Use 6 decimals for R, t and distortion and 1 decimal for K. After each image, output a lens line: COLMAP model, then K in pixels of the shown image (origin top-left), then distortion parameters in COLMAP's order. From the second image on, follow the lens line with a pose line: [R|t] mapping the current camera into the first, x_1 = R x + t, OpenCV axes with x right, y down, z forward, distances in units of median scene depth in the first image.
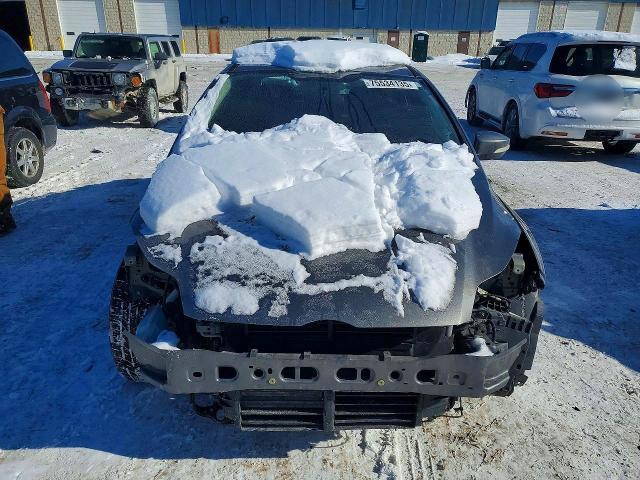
lens RADIAL K [[490.7, 0, 320.0], [0, 490.7, 240.0], [0, 0, 1]] dist [0.007579, 0.001717]
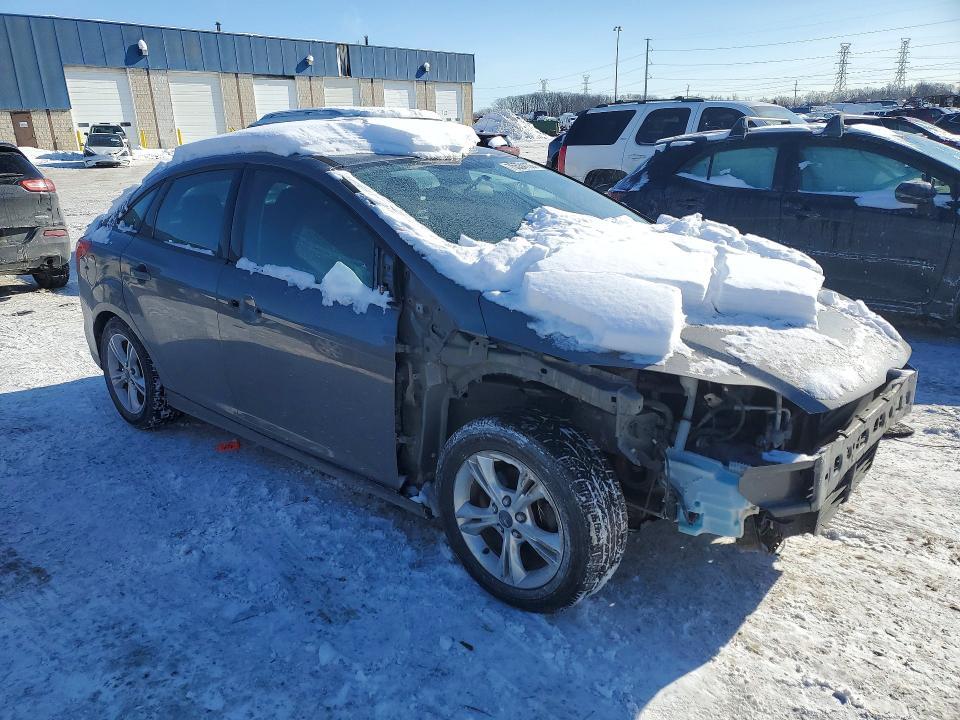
lens RADIAL K [[736.1, 0, 480.0], [0, 736.1, 360.0], [0, 0, 1]] dist [0.007579, 0.001717]
pose [[0.680954, -0.244711, 0.690230, -0.801825], [0.296047, 0.954057, 0.046179, -0.088878], [-0.669819, 0.172894, 0.722115, 0.221597]]
